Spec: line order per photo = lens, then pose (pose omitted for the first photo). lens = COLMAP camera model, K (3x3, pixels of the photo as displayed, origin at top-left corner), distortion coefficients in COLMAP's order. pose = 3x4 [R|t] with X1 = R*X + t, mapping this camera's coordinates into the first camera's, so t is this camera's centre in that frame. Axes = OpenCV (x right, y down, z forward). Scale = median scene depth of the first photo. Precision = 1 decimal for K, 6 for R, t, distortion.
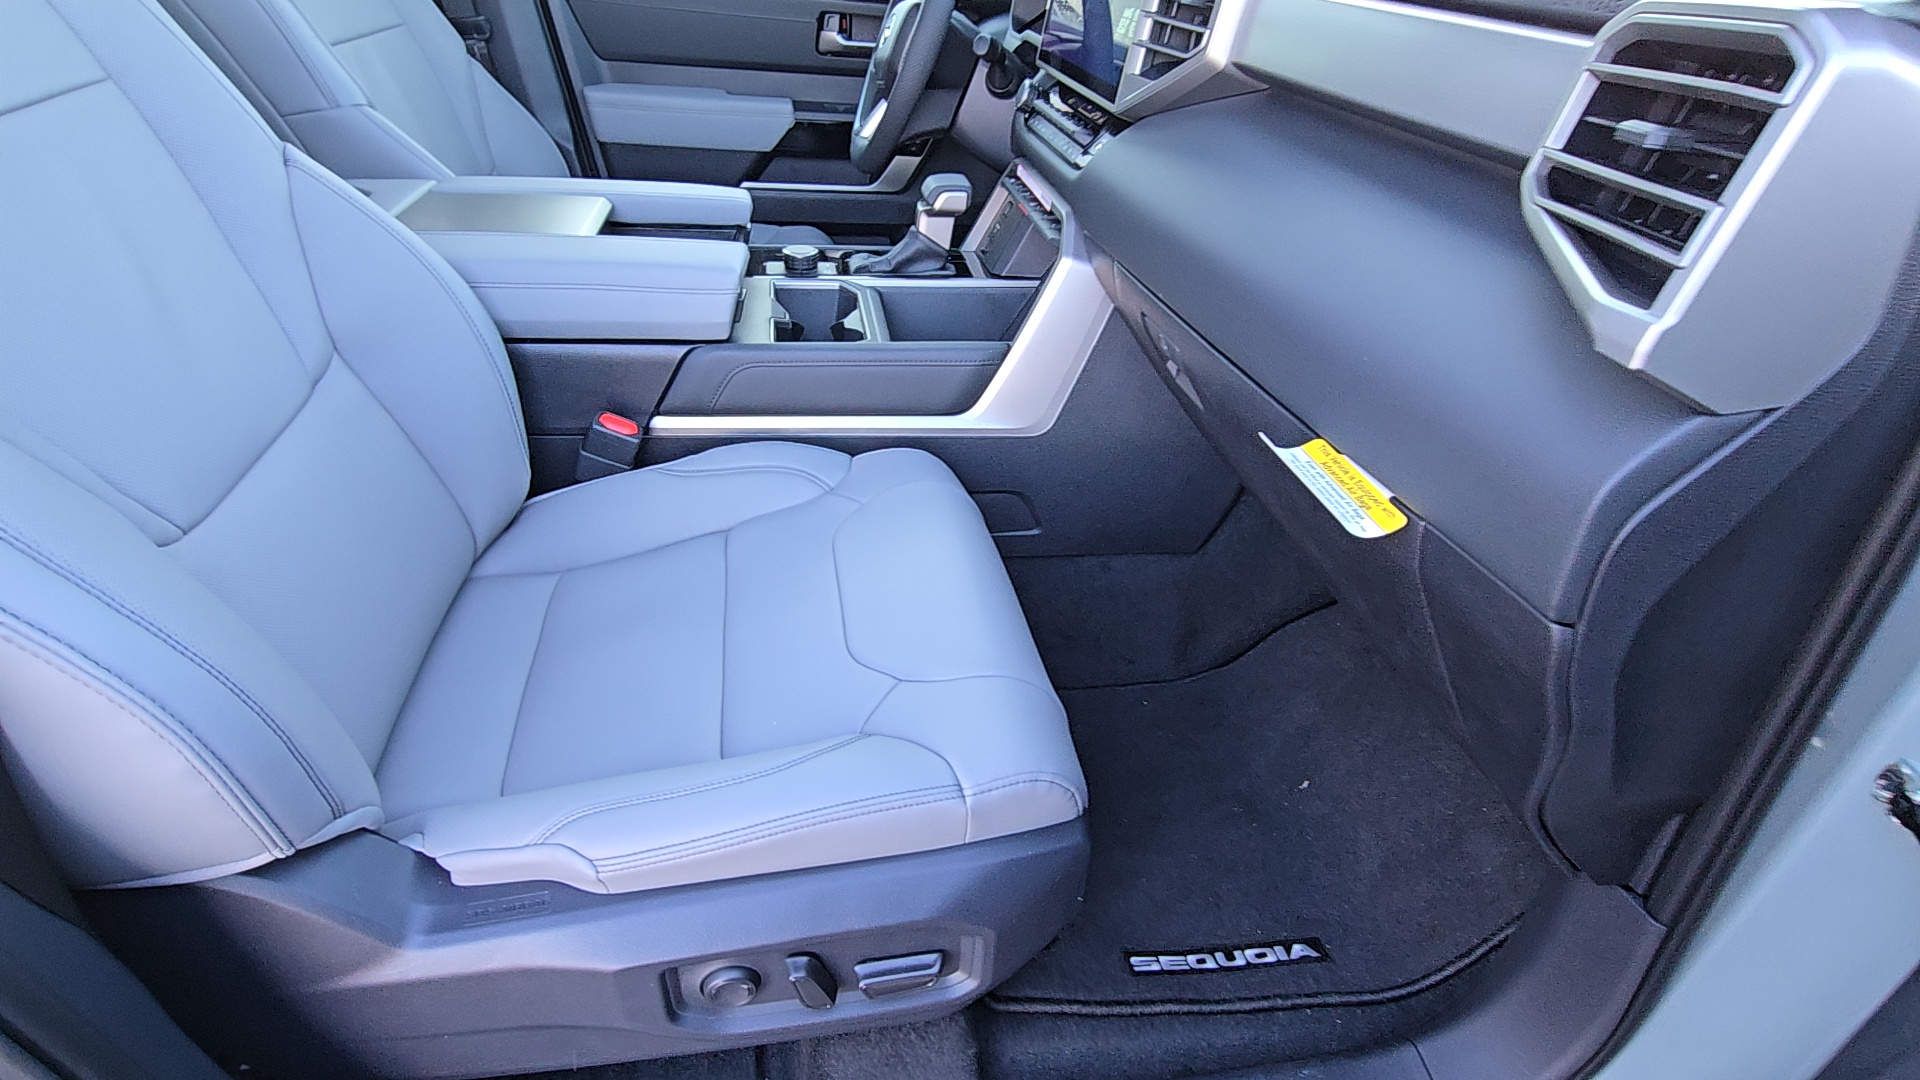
lens RADIAL K [[967.2, 0, 975.3], [0, 967.2, 538.6], [0, 0, 1]] dist [0.001693, 0.000456]
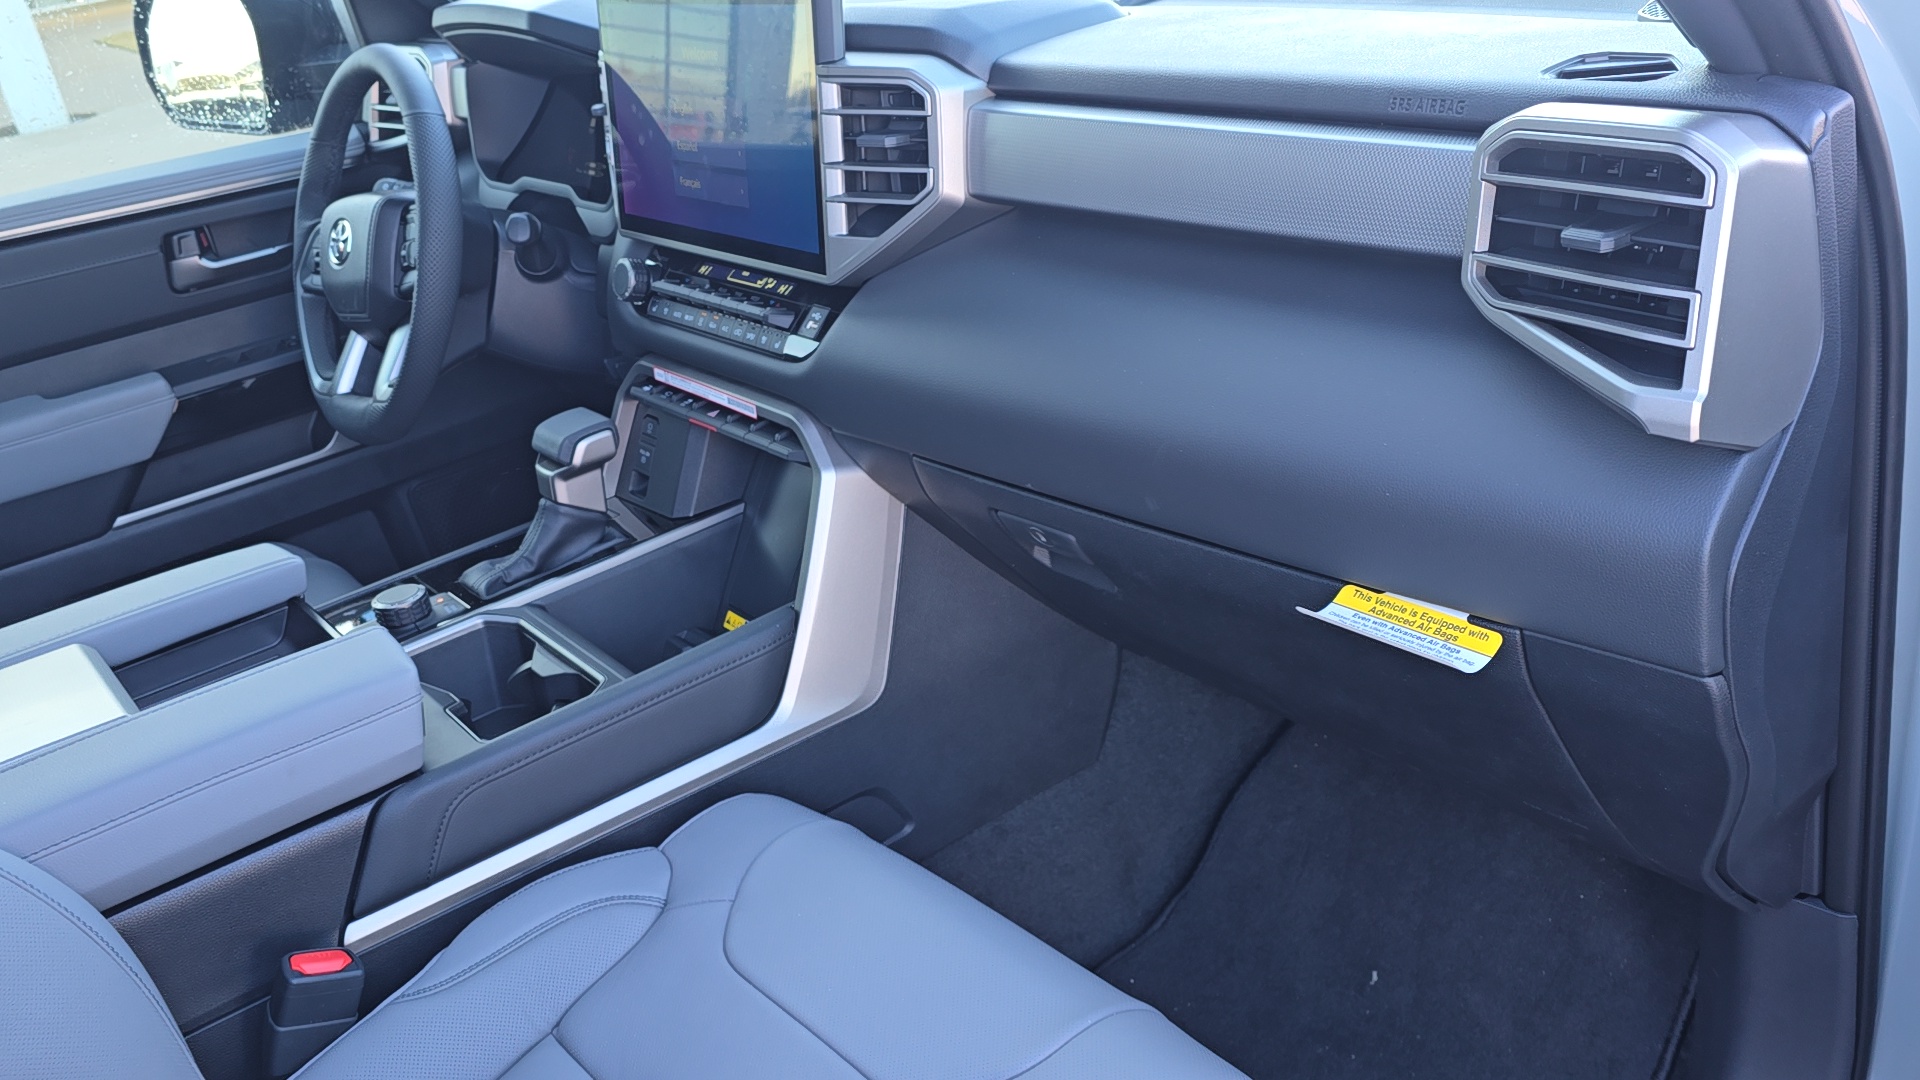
lens RADIAL K [[1587.5, 0, 960.5], [0, 1587.5, 553.0], [0, 0, 1]] dist [-0.001200, 0.003557]
pose [[0.858924, -0.379966, 0.343330, -0.257241], [0.425475, 0.902595, -0.065519, -0.110145], [-0.284993, 0.202355, 0.936927, -0.154191]]
